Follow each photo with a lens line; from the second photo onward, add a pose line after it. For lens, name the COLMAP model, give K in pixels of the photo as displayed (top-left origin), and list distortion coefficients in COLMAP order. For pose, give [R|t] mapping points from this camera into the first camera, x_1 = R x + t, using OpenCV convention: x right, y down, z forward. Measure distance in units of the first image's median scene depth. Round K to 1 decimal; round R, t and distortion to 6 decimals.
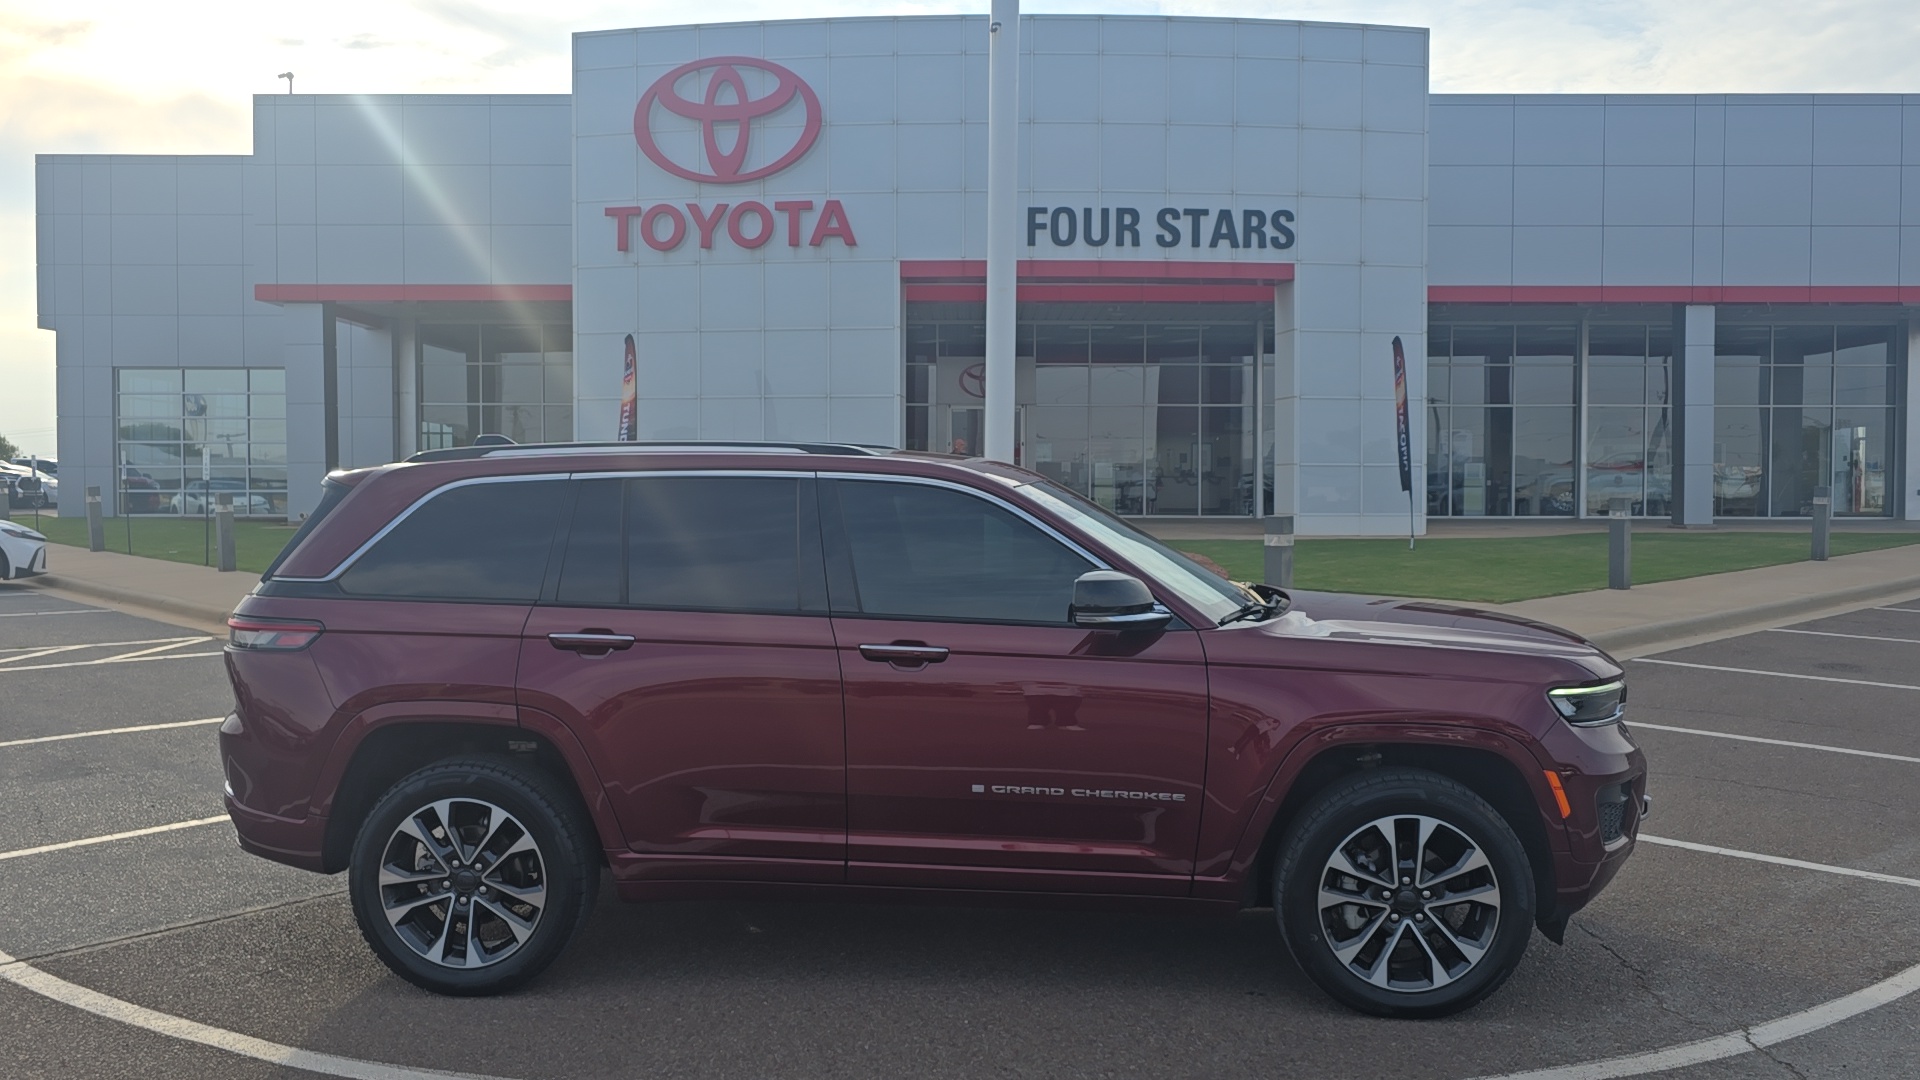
lens RADIAL K [[1592.7, 0, 954.8], [0, 1592.7, 538.4], [0, 0, 1]] dist [0.002444, -0.005423]
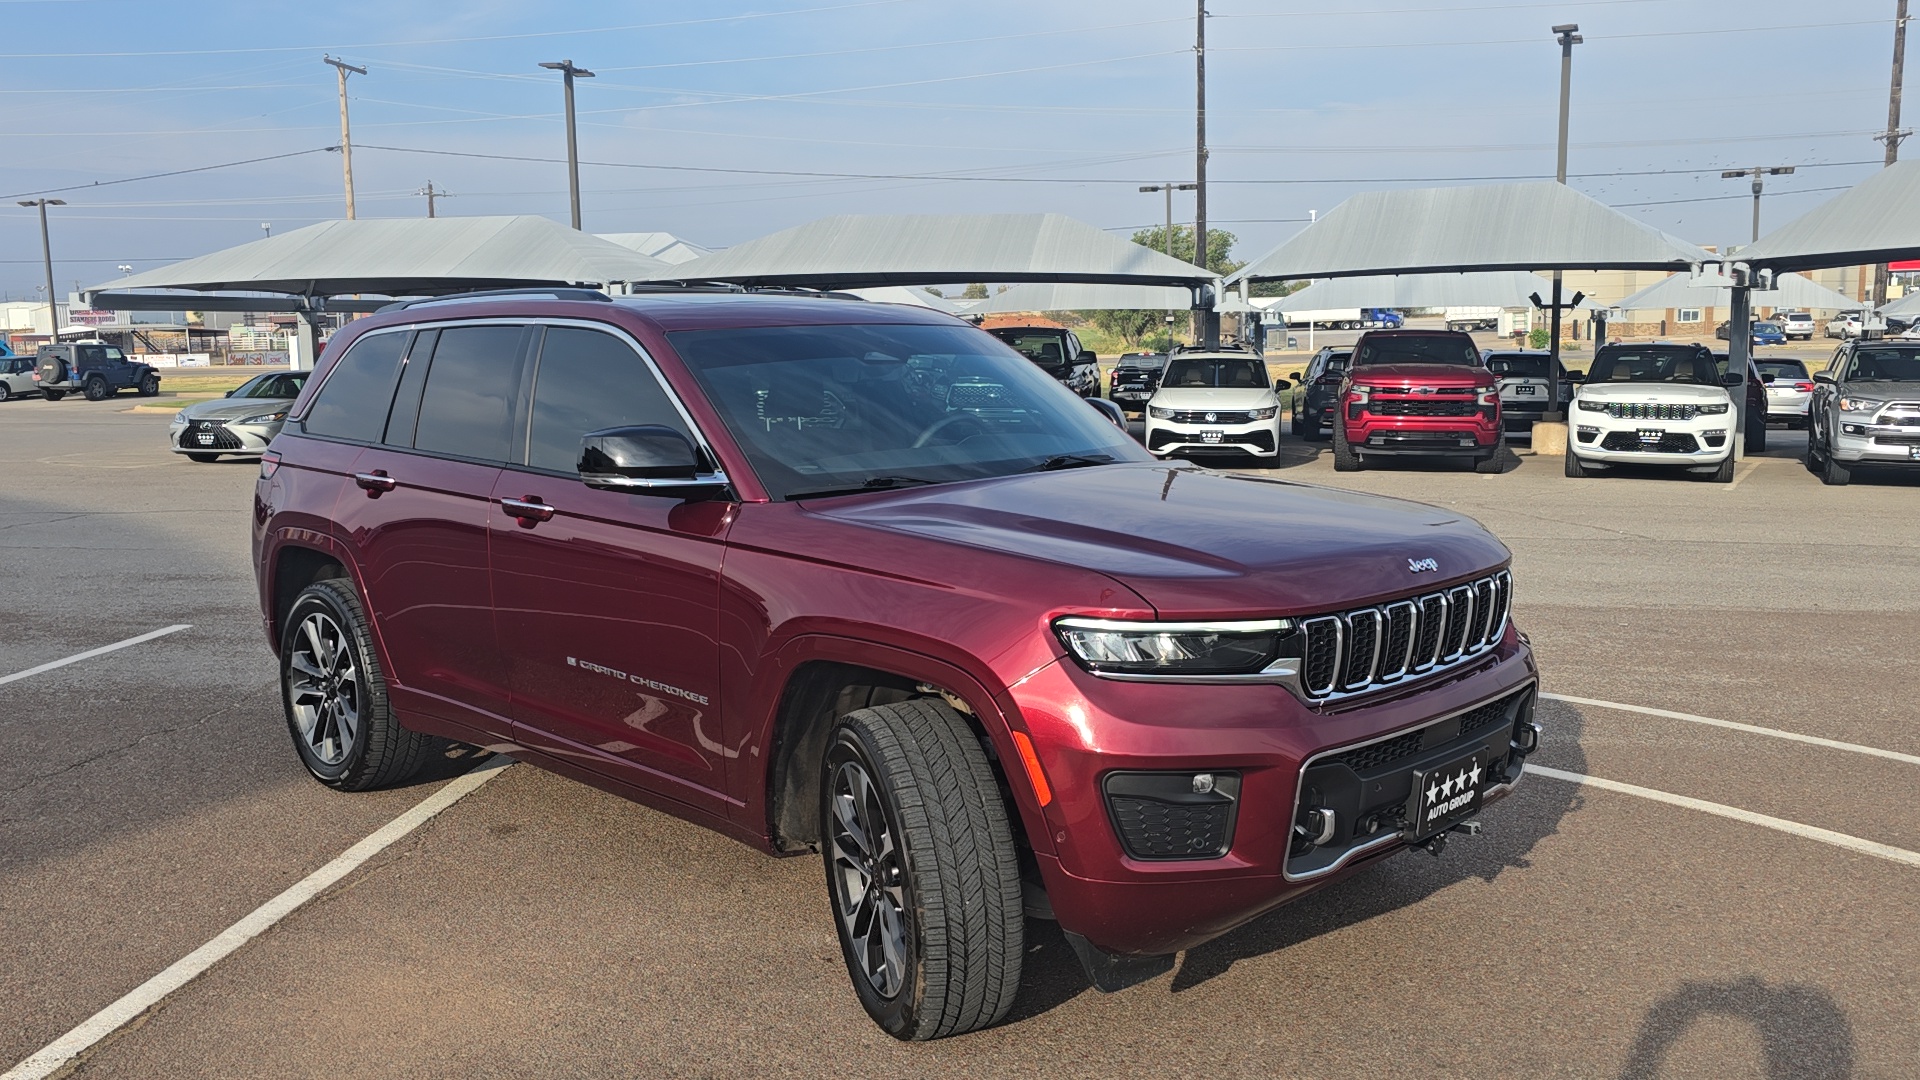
lens RADIAL K [[1592.7, 0, 954.8], [0, 1592.7, 538.4], [0, 0, 1]] dist [0.002444, -0.005423]
pose [[0.753740, 0.069032, -0.653537, 0.772263], [-0.020071, 0.996422, 0.082101, 0.007511], [0.656867, -0.048766, 0.752428, 0.459322]]
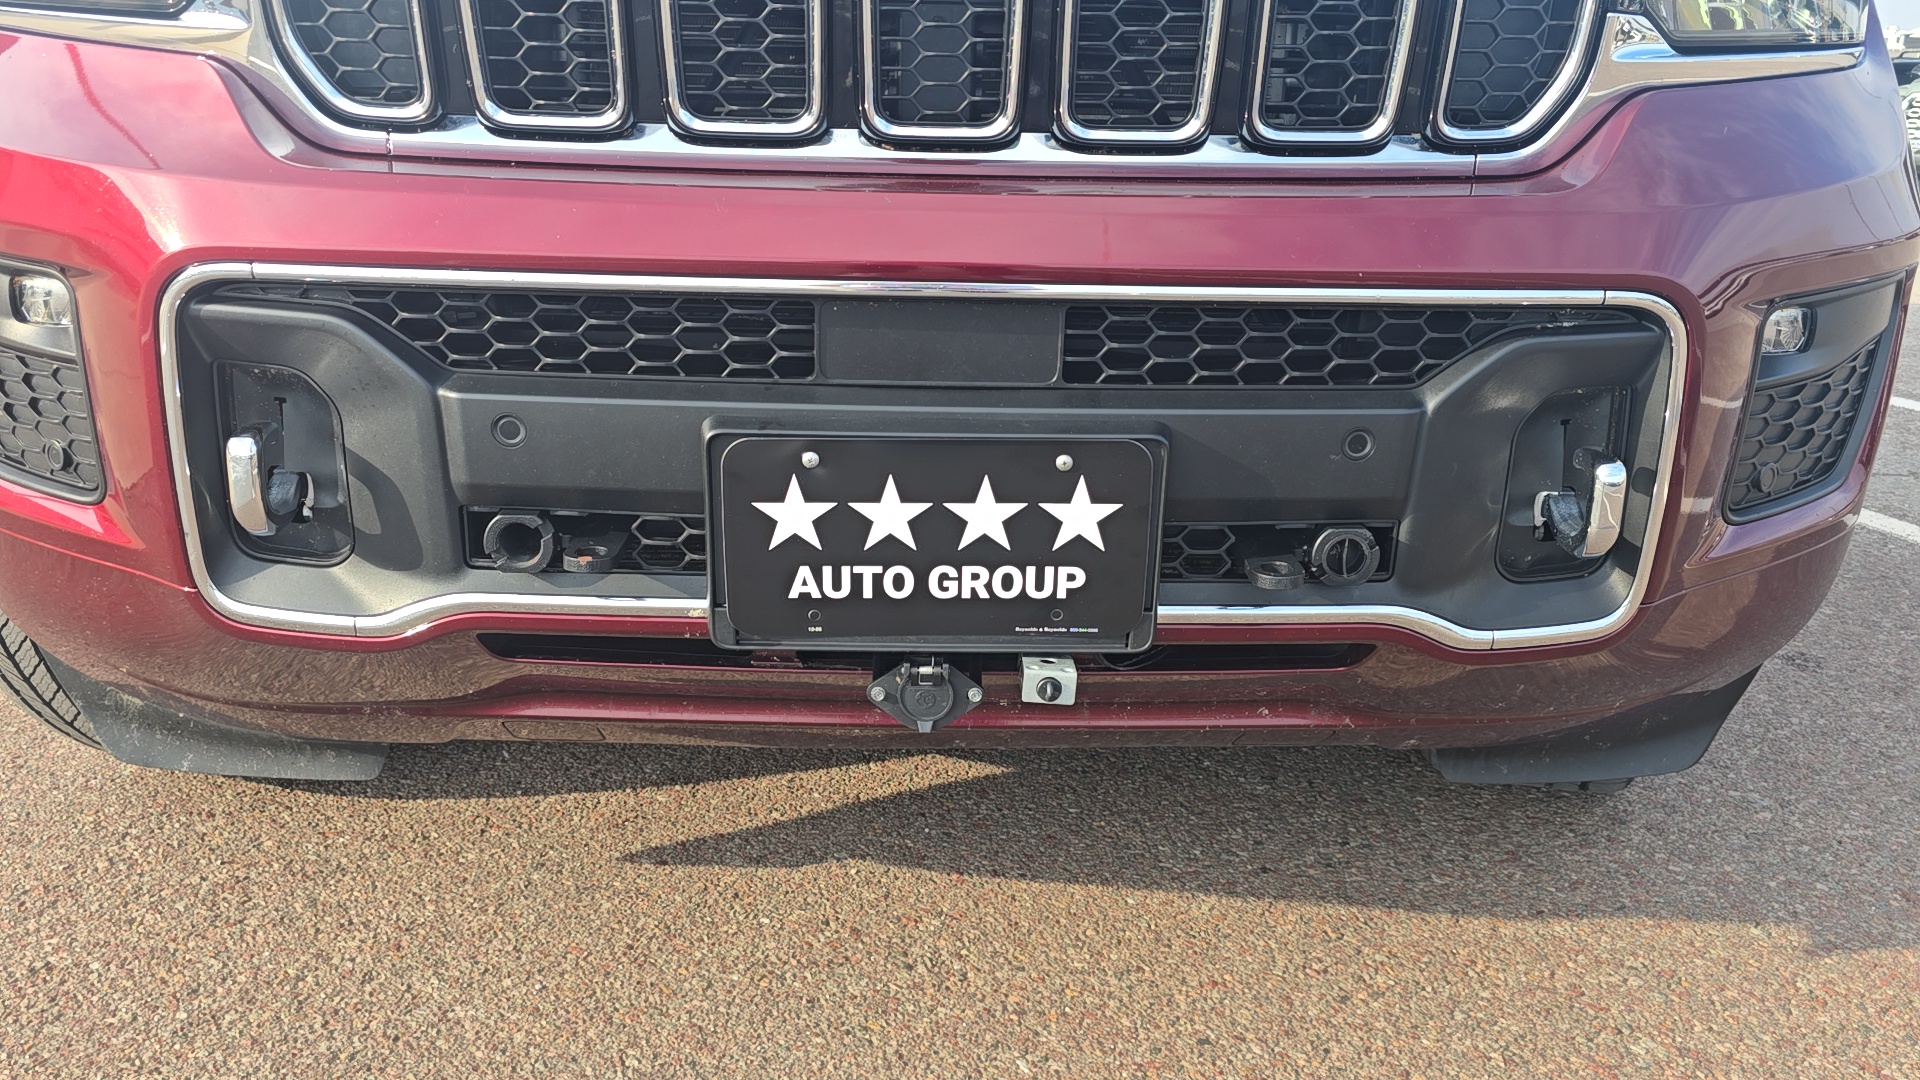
lens RADIAL K [[1592.7, 0, 954.8], [0, 1592.7, 538.4], [0, 0, 1]] dist [0.002444, -0.005423]
pose [[0.113437, 0.271353, -0.955772, 0.691996], [-0.081172, 0.961296, 0.263288, 0.119476], [0.990224, 0.047715, 0.131073, 1.133627]]
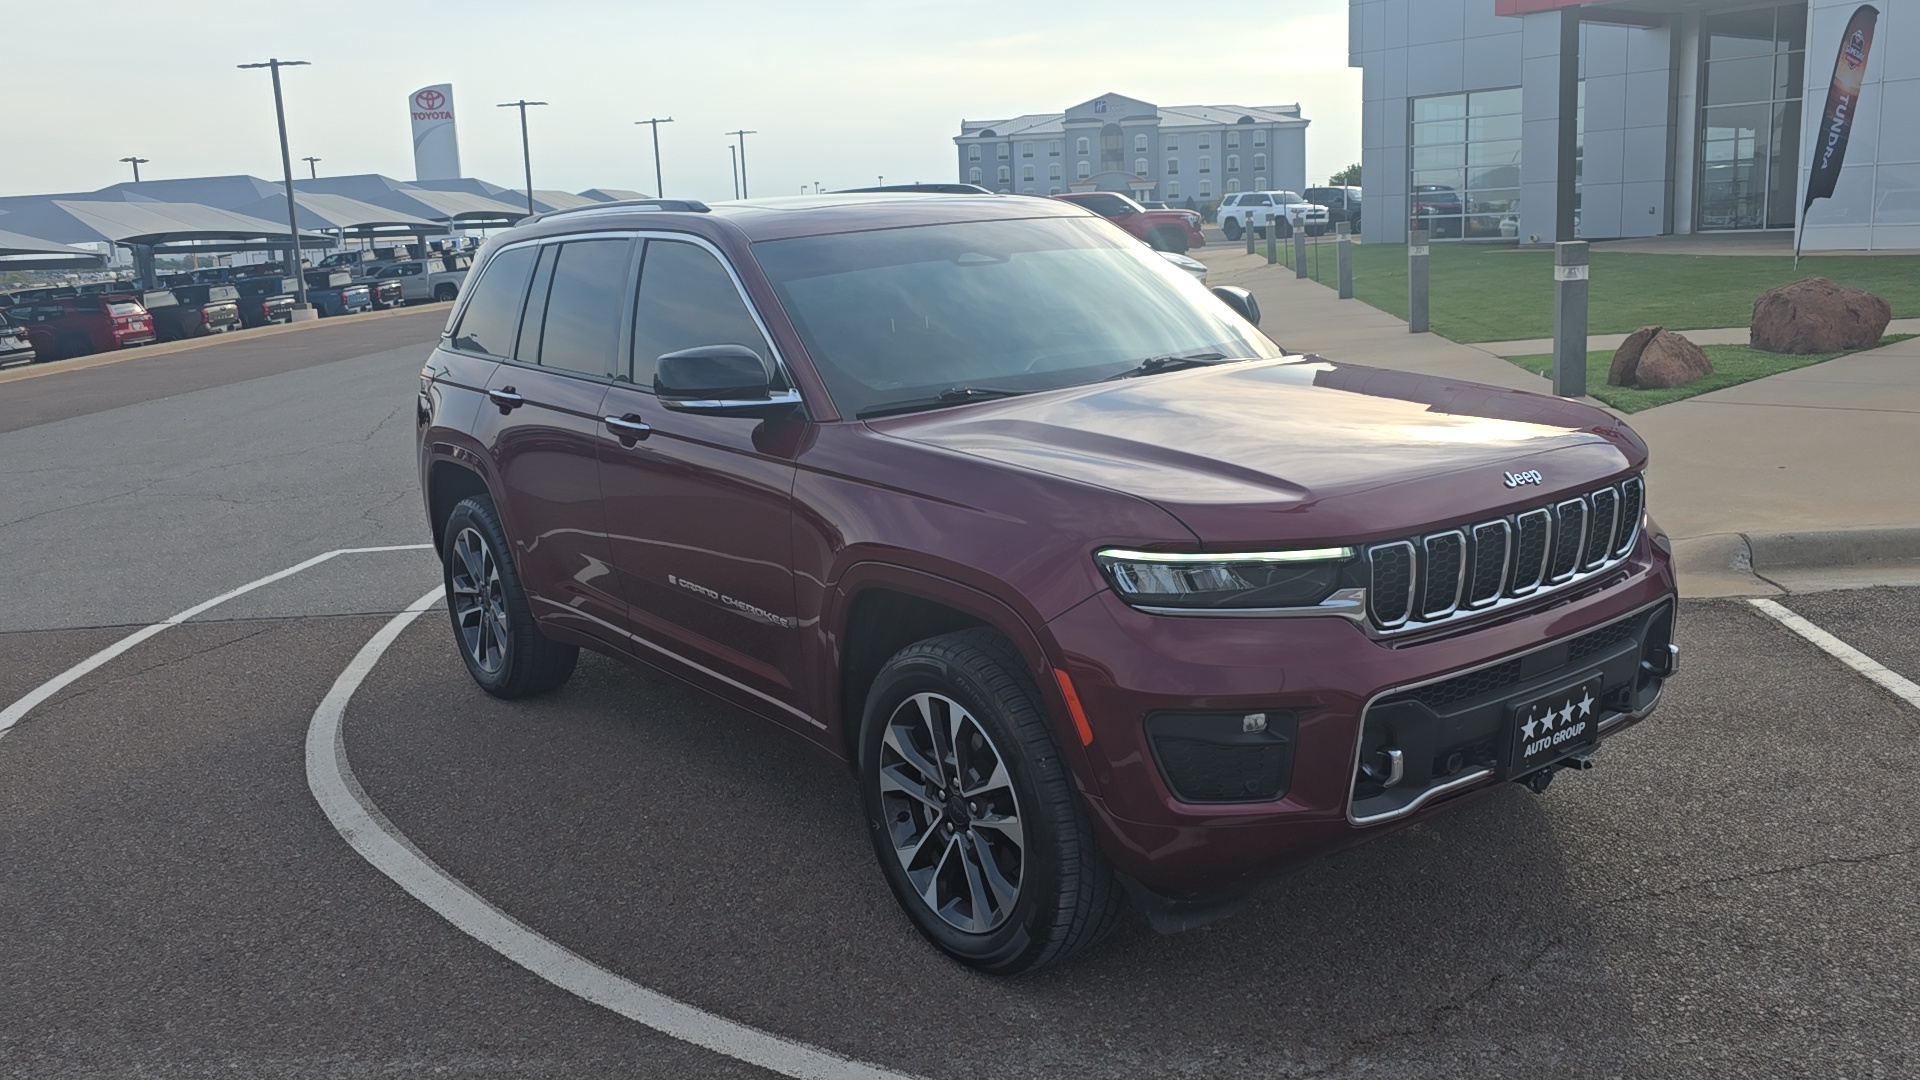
lens RADIAL K [[1592.7, 0, 954.8], [0, 1592.7, 538.4], [0, 0, 1]] dist [0.002444, -0.005423]
pose [[0.642799, 0.114718, -0.757396, 0.811047], [0.020310, 0.985823, 0.166553, -0.015546], [0.765765, -0.122442, 0.631357, 0.547305]]
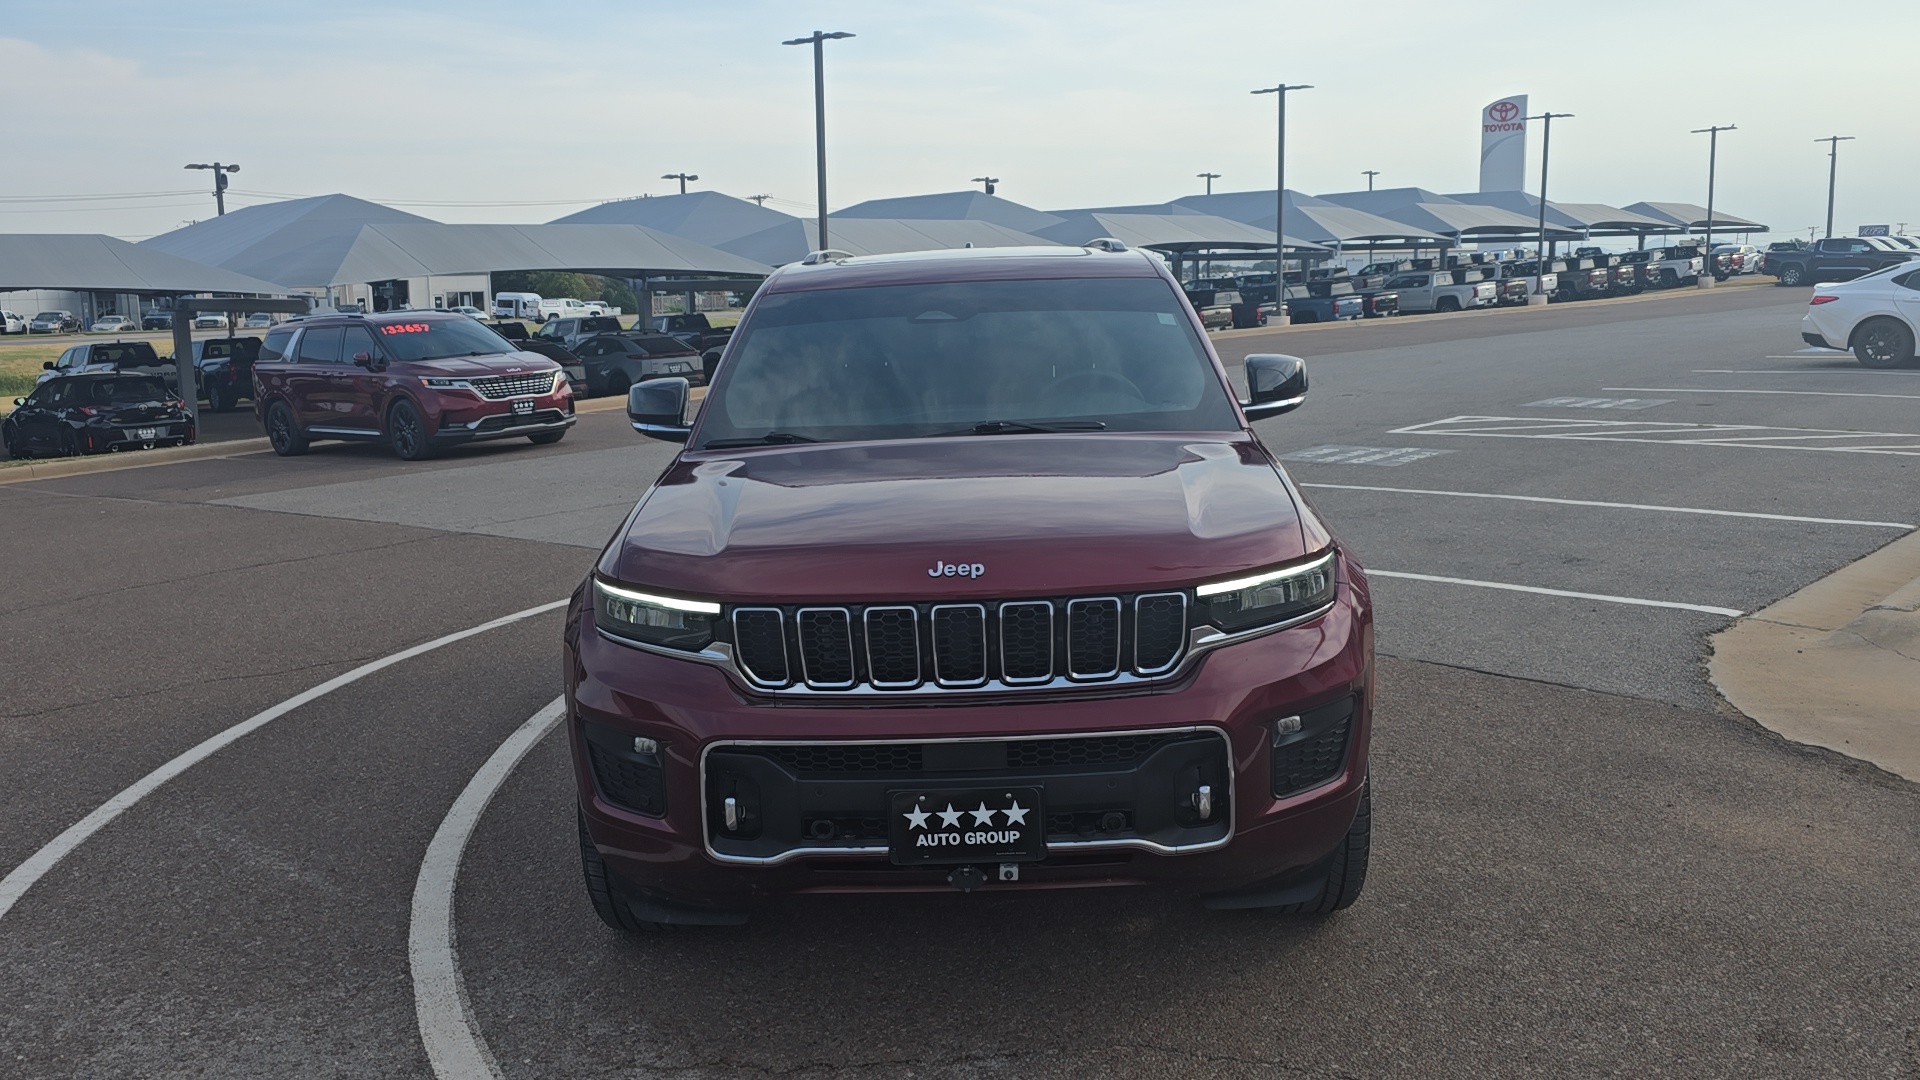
lens RADIAL K [[1592.7, 0, 954.8], [0, 1592.7, 538.4], [0, 0, 1]] dist [0.002444, -0.005423]
pose [[0.040475, 0.159817, -0.986317, 1.108685], [-0.014797, 0.987113, 0.159339, -0.043203], [0.999071, 0.008146, 0.042318, 1.127144]]
